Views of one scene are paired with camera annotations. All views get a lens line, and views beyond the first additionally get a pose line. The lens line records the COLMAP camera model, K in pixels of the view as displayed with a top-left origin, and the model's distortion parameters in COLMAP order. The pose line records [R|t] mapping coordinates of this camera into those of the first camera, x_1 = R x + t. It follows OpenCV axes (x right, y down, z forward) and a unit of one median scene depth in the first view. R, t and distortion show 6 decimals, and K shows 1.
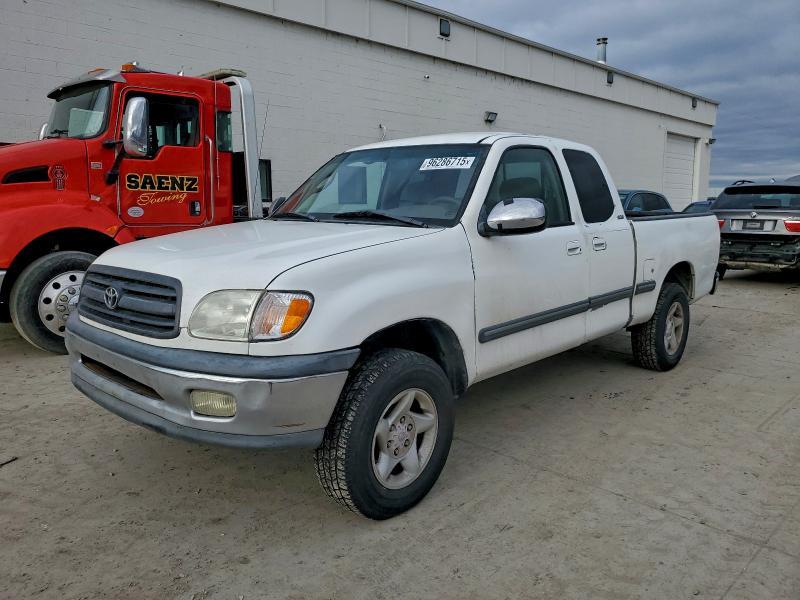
lens RADIAL K [[622.7, 0, 399.0], [0, 622.7, 299.2], [0, 0, 1]] dist [0.002213, 0.003086]
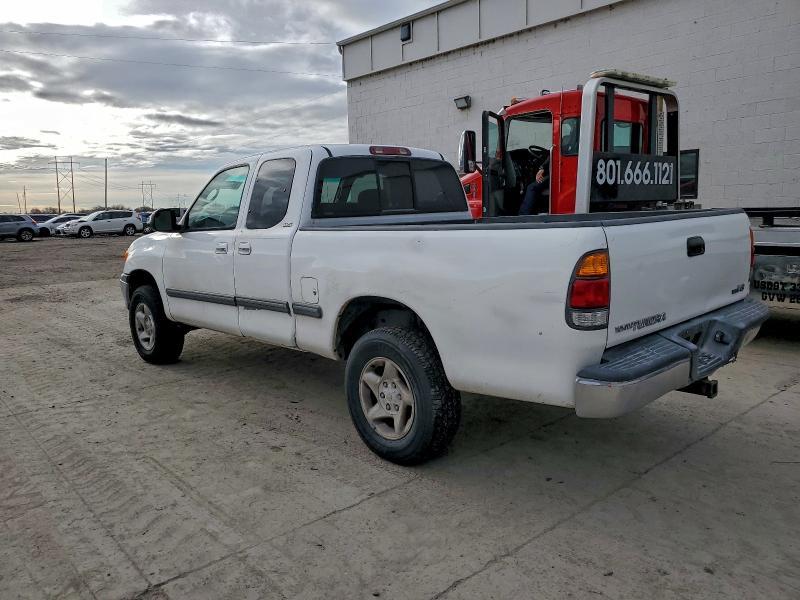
lens RADIAL K [[622.7, 0, 399.0], [0, 622.7, 299.2], [0, 0, 1]] dist [0.002213, 0.003086]
pose [[-0.071212, 0.148010, -0.986419, 1.464635], [-0.121332, 0.980300, 0.155851, -0.217988], [0.990054, 0.130783, -0.051850, 1.417979]]
